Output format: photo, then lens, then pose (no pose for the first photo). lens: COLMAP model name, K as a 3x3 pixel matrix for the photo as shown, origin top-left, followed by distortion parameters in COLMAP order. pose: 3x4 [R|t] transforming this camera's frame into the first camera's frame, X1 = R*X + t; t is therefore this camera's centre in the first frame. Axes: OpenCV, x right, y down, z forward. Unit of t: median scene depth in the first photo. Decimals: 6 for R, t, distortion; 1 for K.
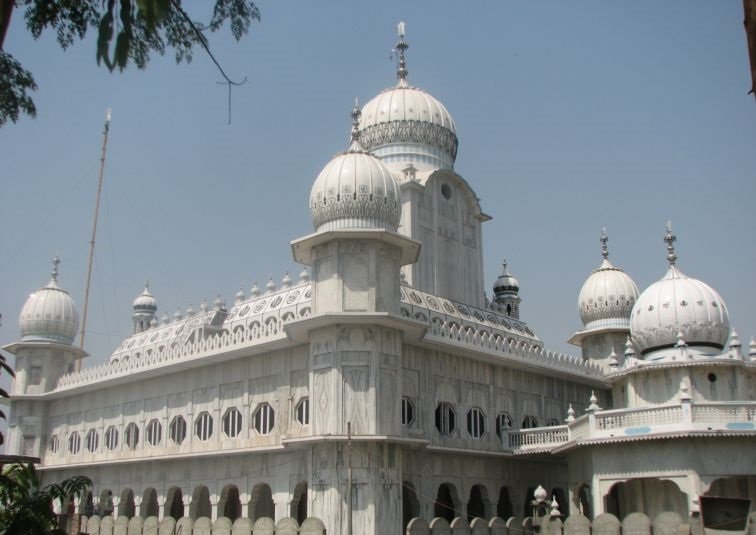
lens RADIAL K [[819.0, 0, 374.0], [0, 819.0, 291.8], [0, 0, 1]] dist [-0.206534, 0.300248]
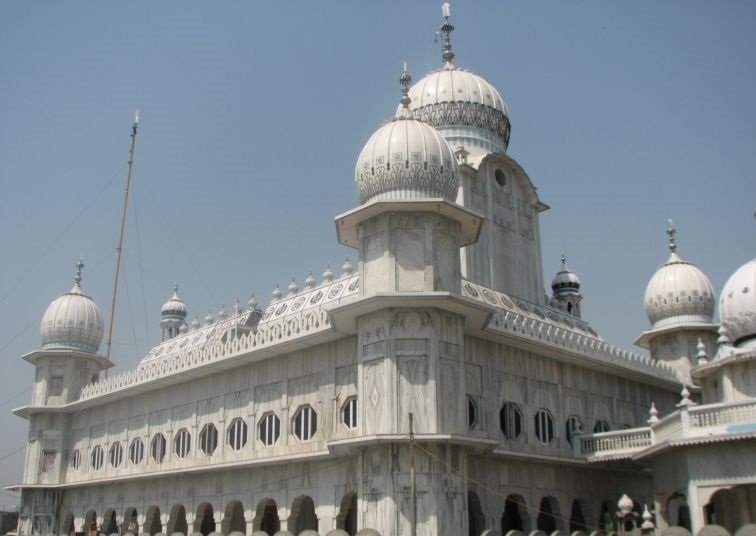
lens RADIAL K [[819.0, 0, 374.0], [0, 819.0, 292.3], [0, 0, 1]] dist [-0.206534, 0.300248]
pose [[0.999101, -0.012773, -0.040435, -0.021367], [0.011355, 0.999319, -0.035114, 0.043061], [0.040856, 0.034623, 0.998565, 0.107354]]
